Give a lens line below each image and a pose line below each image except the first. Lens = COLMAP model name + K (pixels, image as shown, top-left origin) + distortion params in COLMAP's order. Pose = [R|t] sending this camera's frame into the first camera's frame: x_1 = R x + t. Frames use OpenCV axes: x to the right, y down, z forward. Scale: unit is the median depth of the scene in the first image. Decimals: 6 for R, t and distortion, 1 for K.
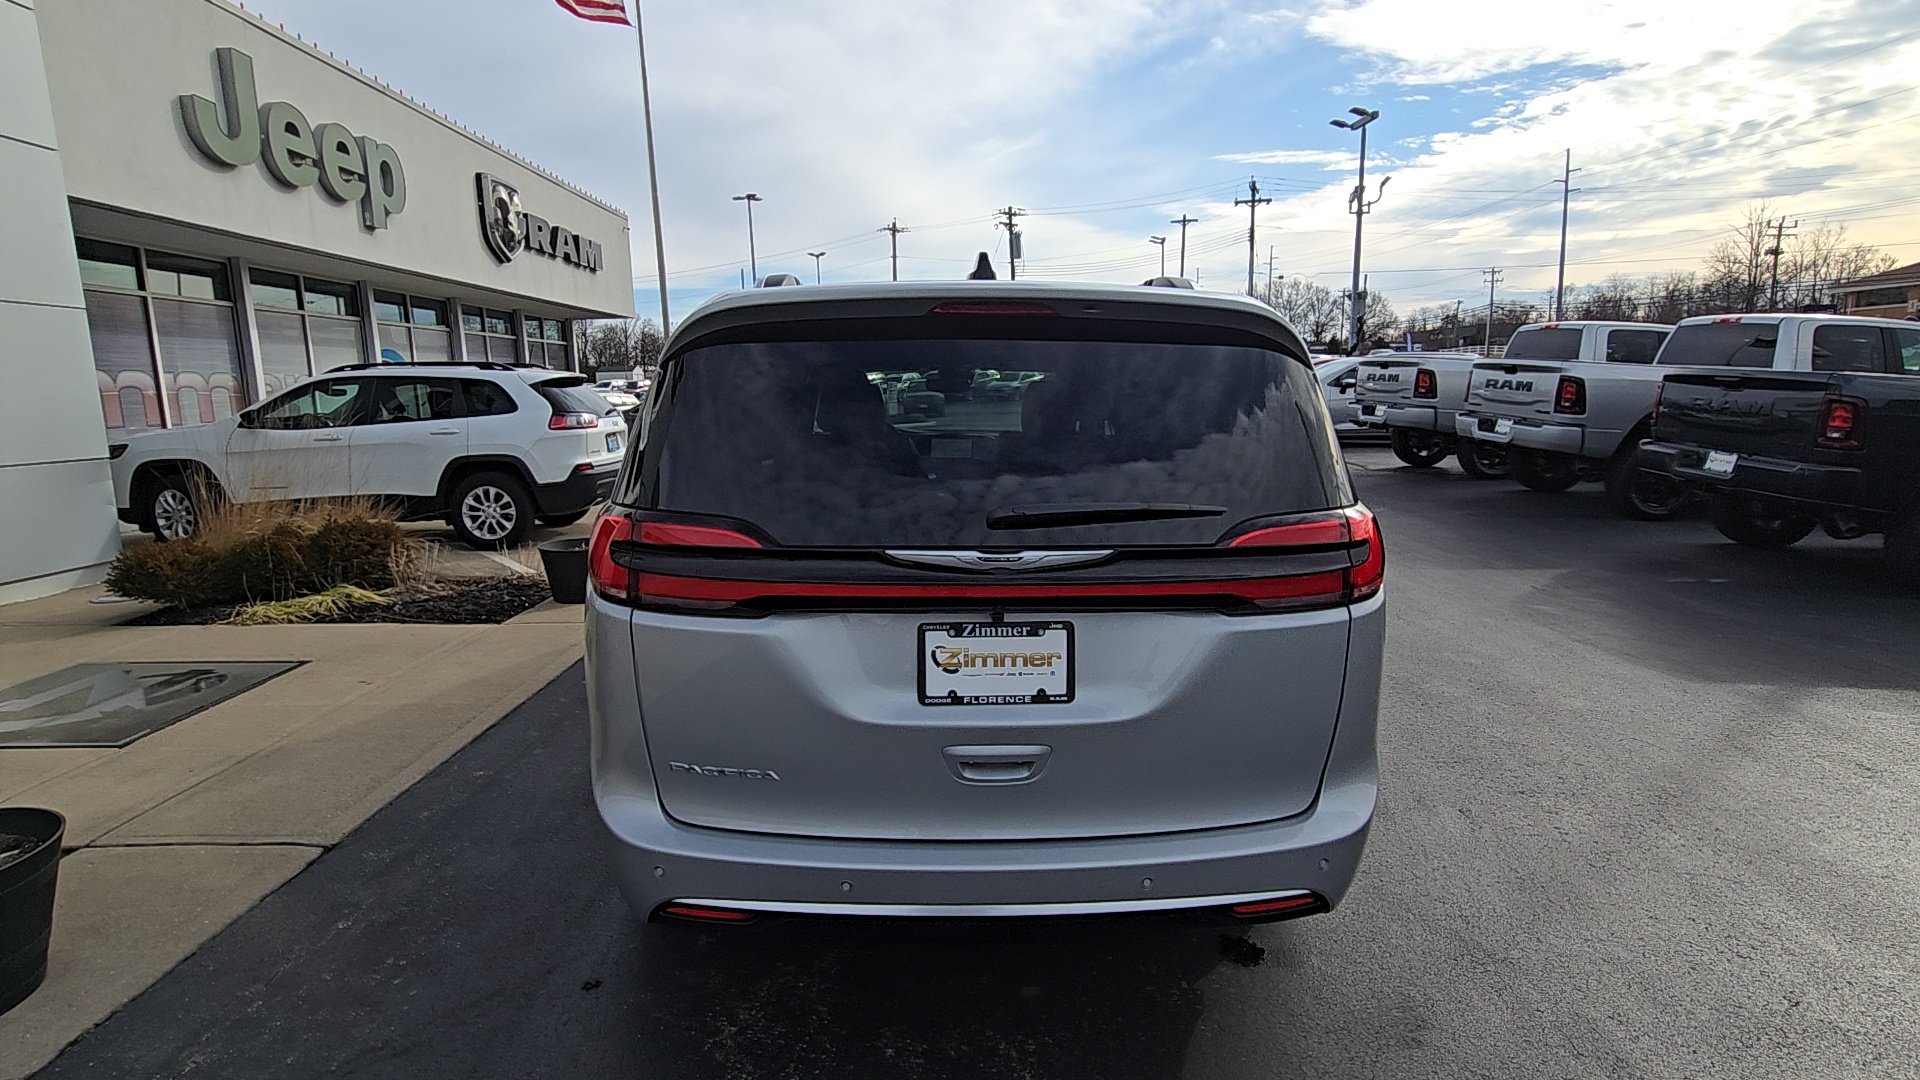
lens RADIAL K [[964.7, 0, 954.0], [0, 964.7, 538.5], [0, 0, 1]] dist [-0.000268, -0.000190]
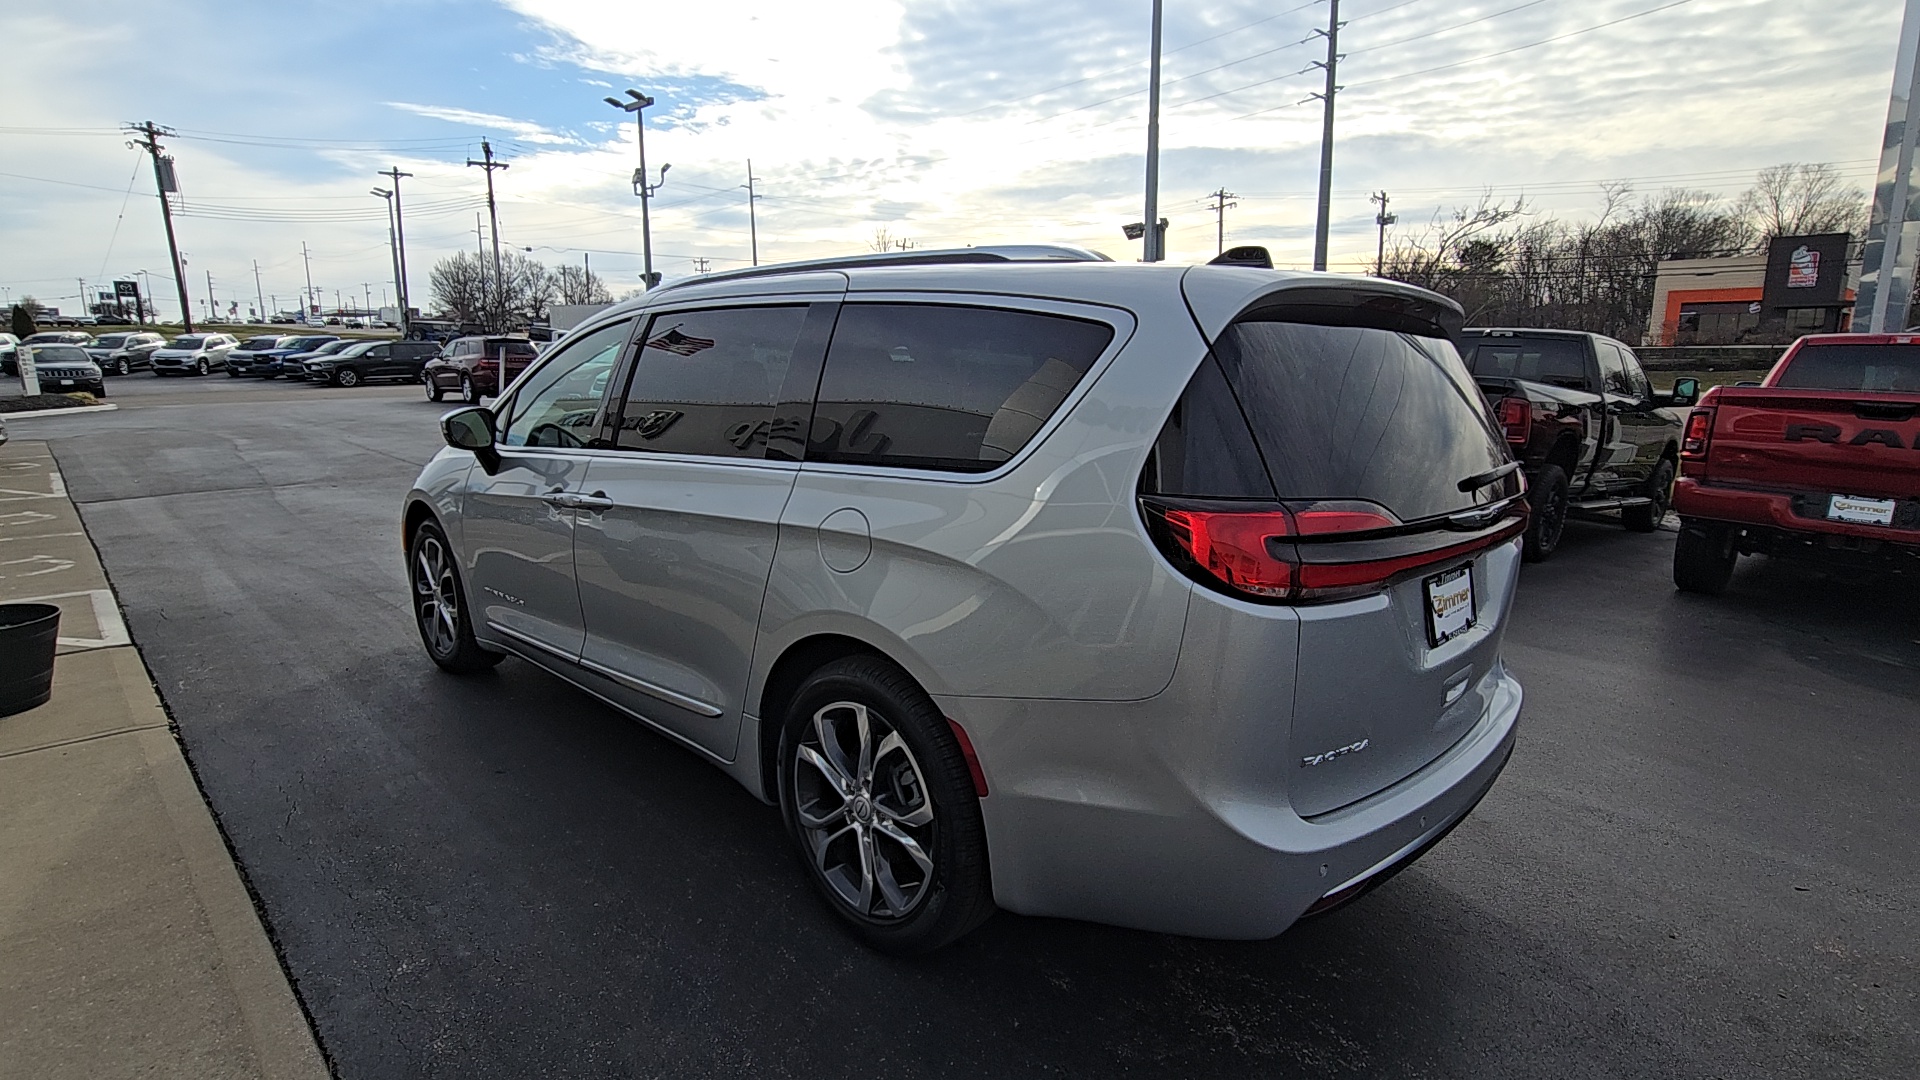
lens RADIAL K [[958.2, 0, 952.1], [0, 958.2, 547.7], [0, 0, 1]] dist [0.000126, -0.000817]
pose [[0.723784, -0.116312, 0.680153, -0.188737], [0.093692, 0.993128, 0.070131, -0.012708], [-0.683636, 0.012966, 0.729708, 0.082926]]
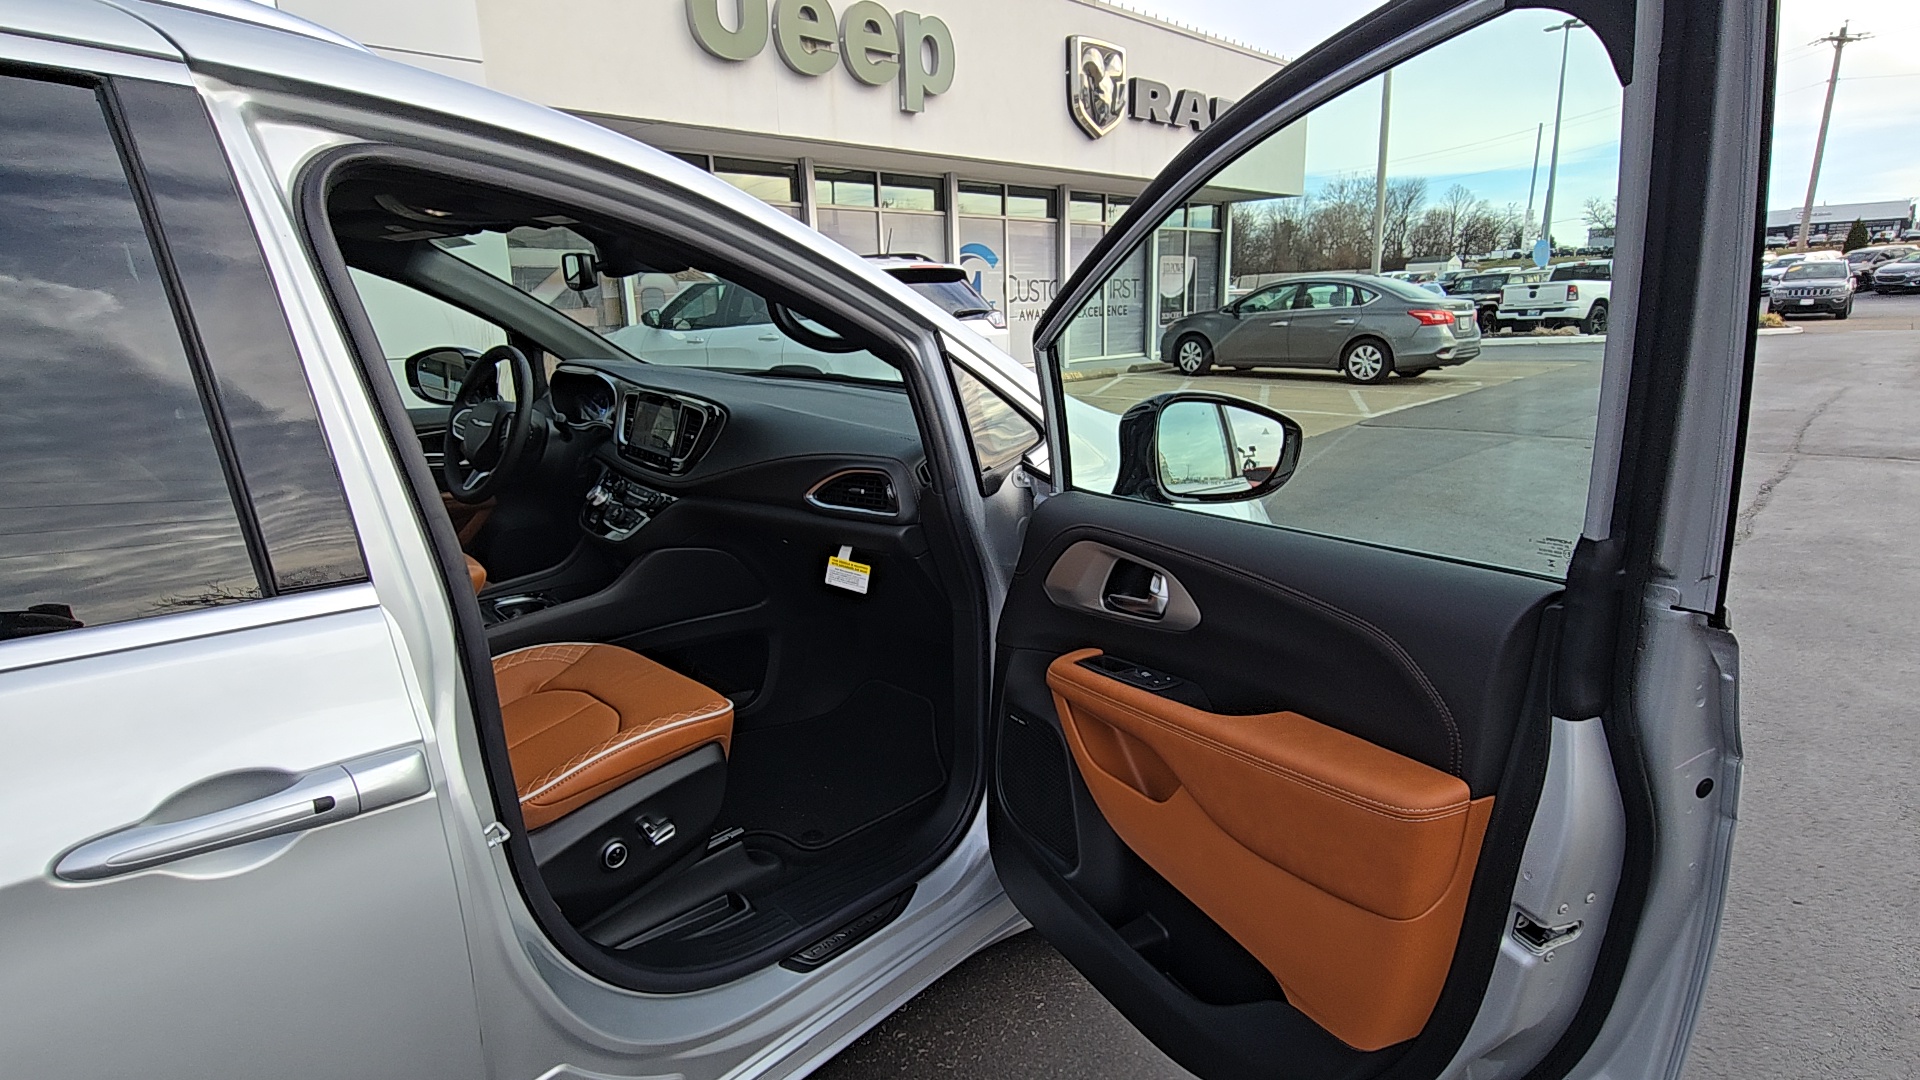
lens RADIAL K [[973.7, 0, 953.0], [0, 973.7, 539.5], [0, 0, 1]] dist [-0.000028, -0.000053]
pose [[0.704898, 0.171890, -0.688166, 0.156782], [-0.099479, 0.984561, 0.144026, -0.049970], [0.702298, -0.033066, 0.711115, 0.330698]]
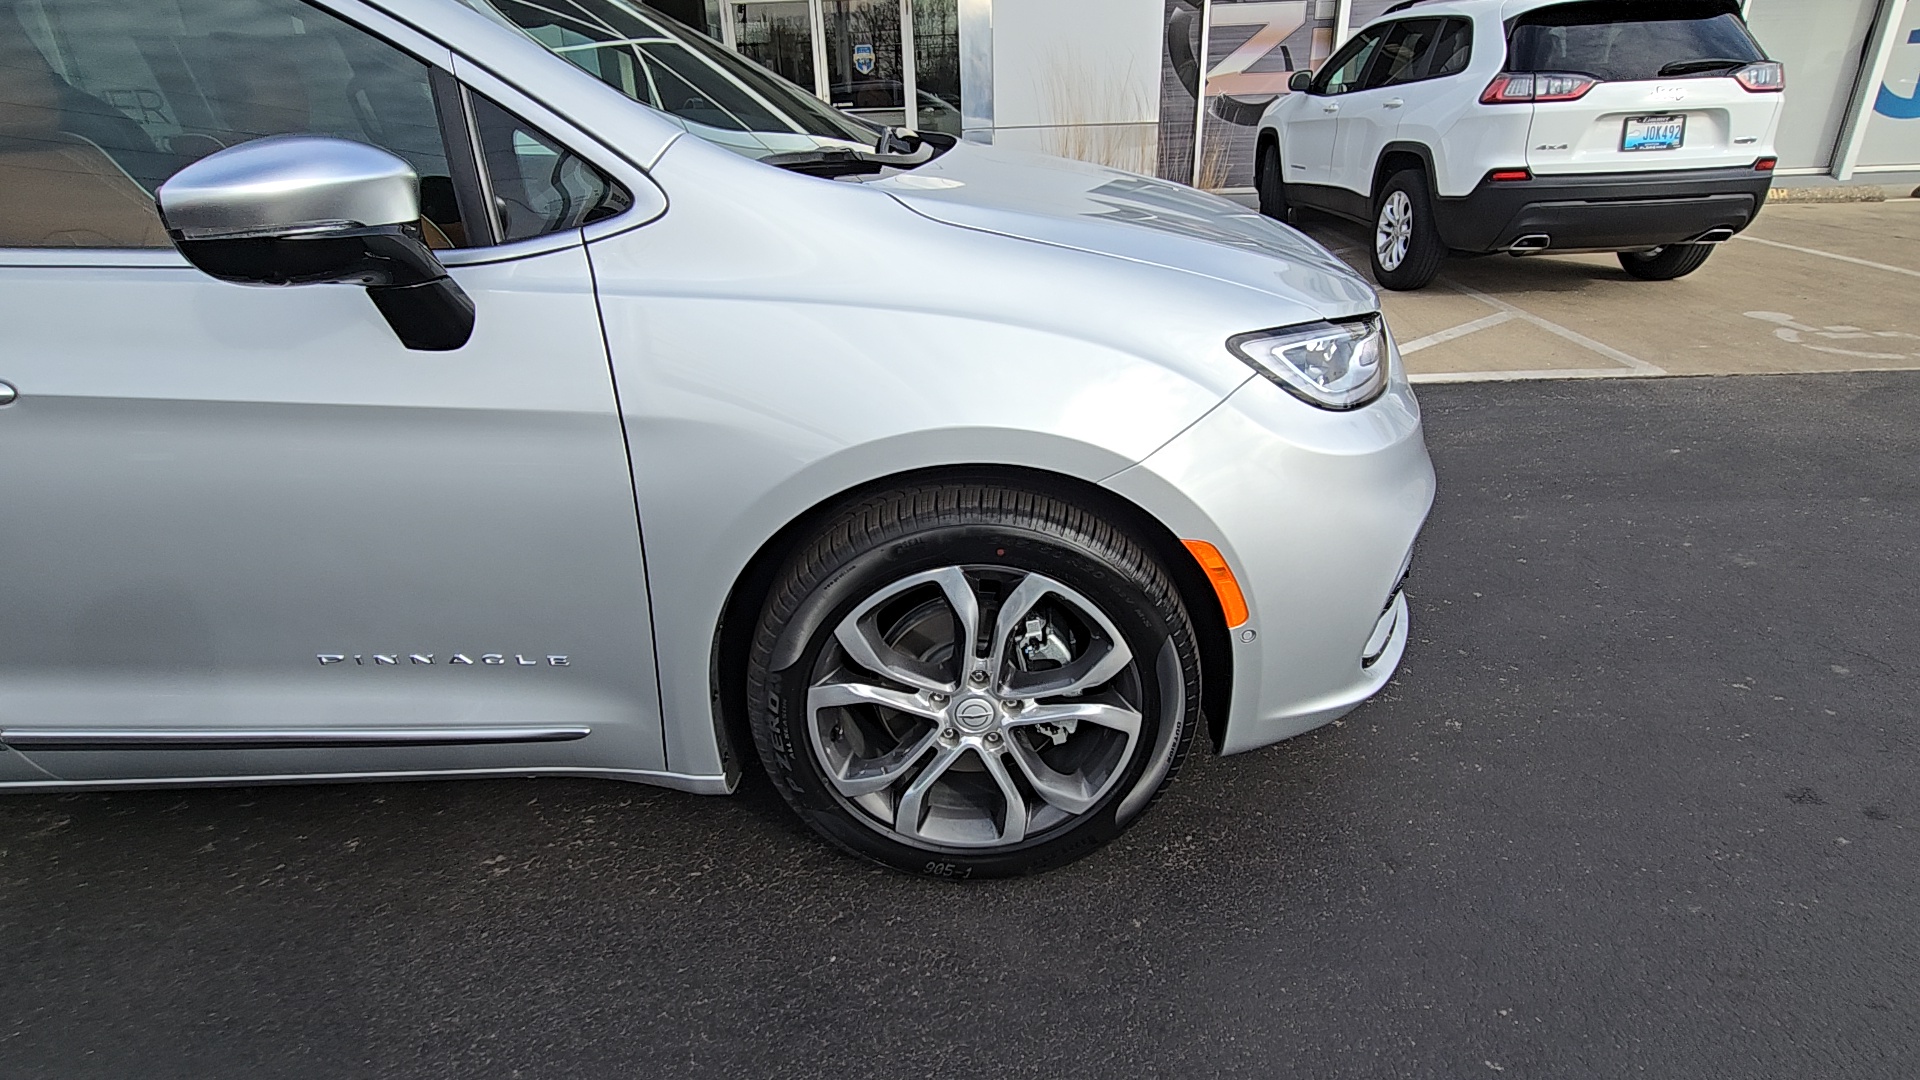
lens RADIAL K [[973.7, 0, 953.0], [0, 973.7, 539.5], [0, 0, 1]] dist [-0.000028, -0.000053]
pose [[-0.031203, 0.427132, -0.903651, 0.177639], [-0.119019, 0.896071, 0.427659, -0.062535], [0.992402, 0.120896, 0.022877, 0.482035]]
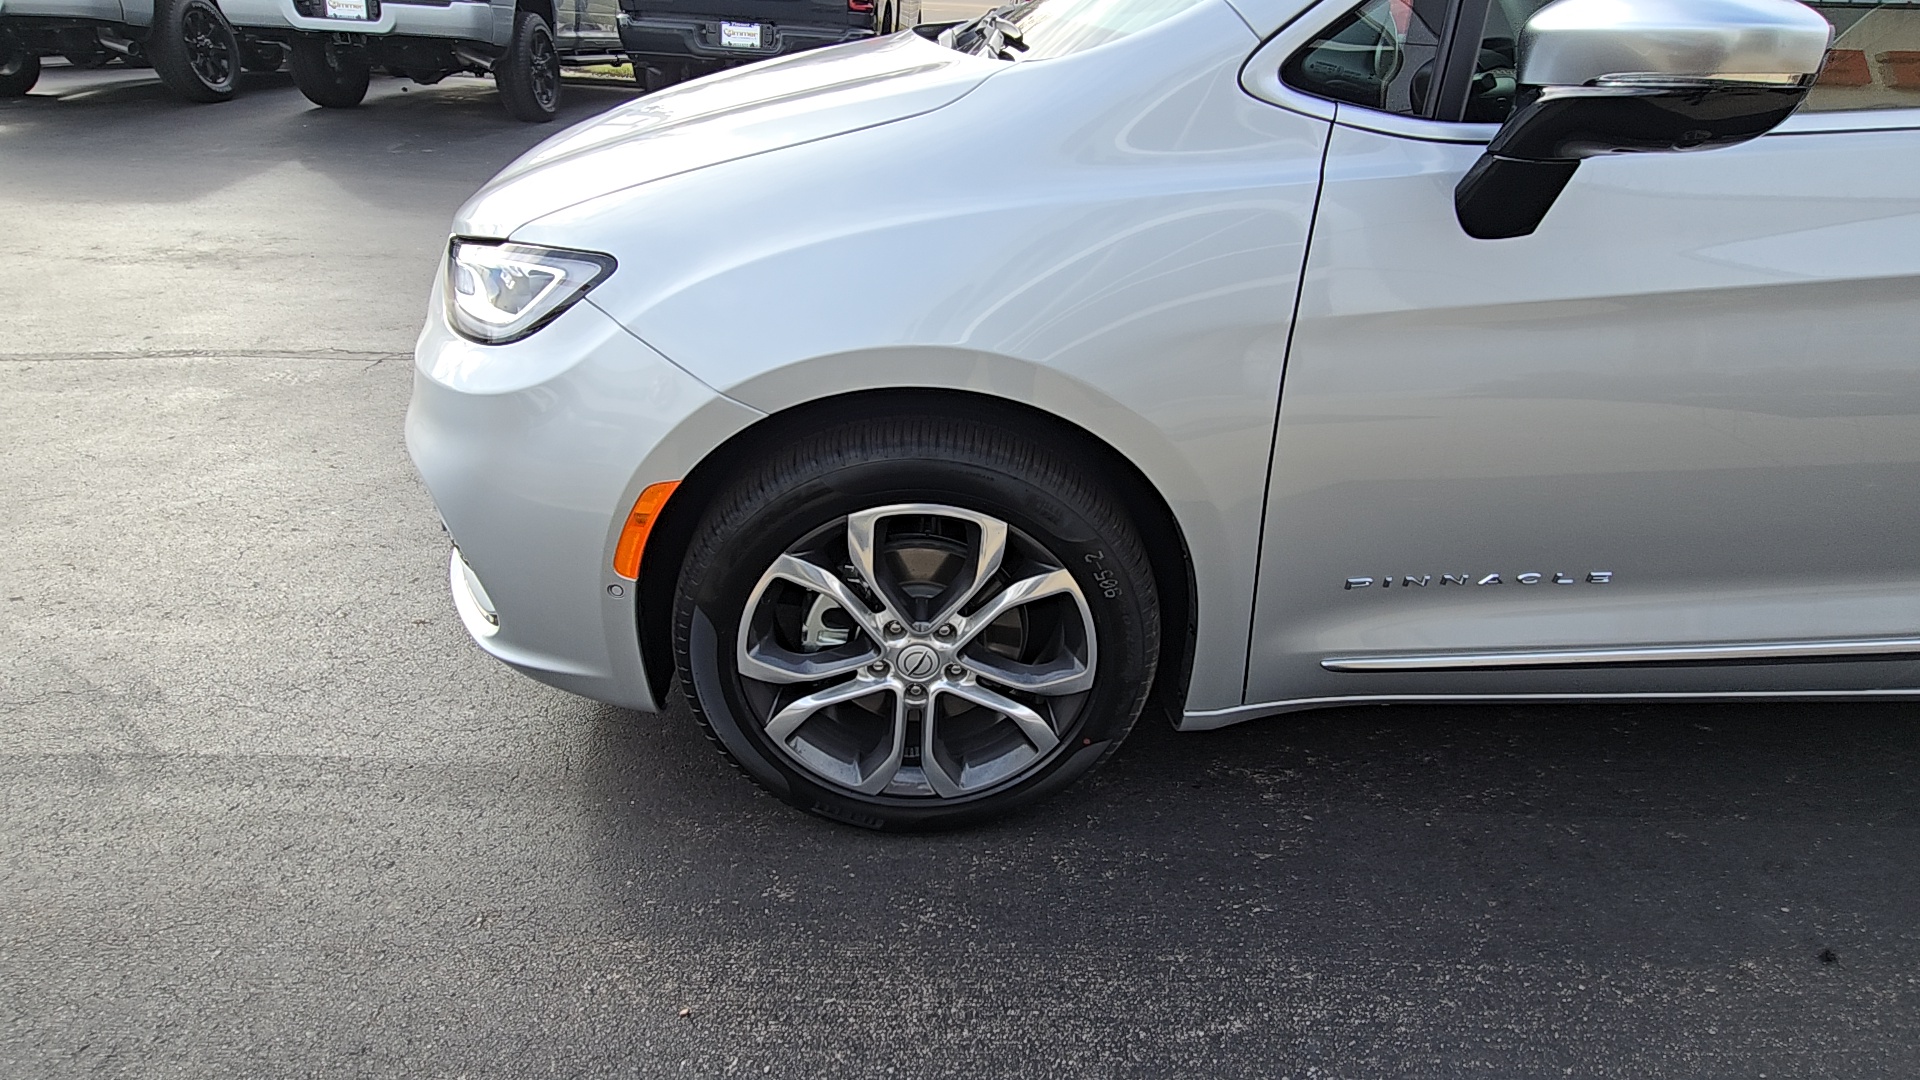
lens RADIAL K [[973.7, 0, 953.0], [0, 973.7, 539.5], [0, 0, 1]] dist [-0.000028, -0.000053]
pose [[0.011038, -0.499129, 0.866457, -0.180059], [0.145880, 0.858043, 0.492423, -0.057855], [-0.989241, 0.120964, 0.082284, 0.467393]]
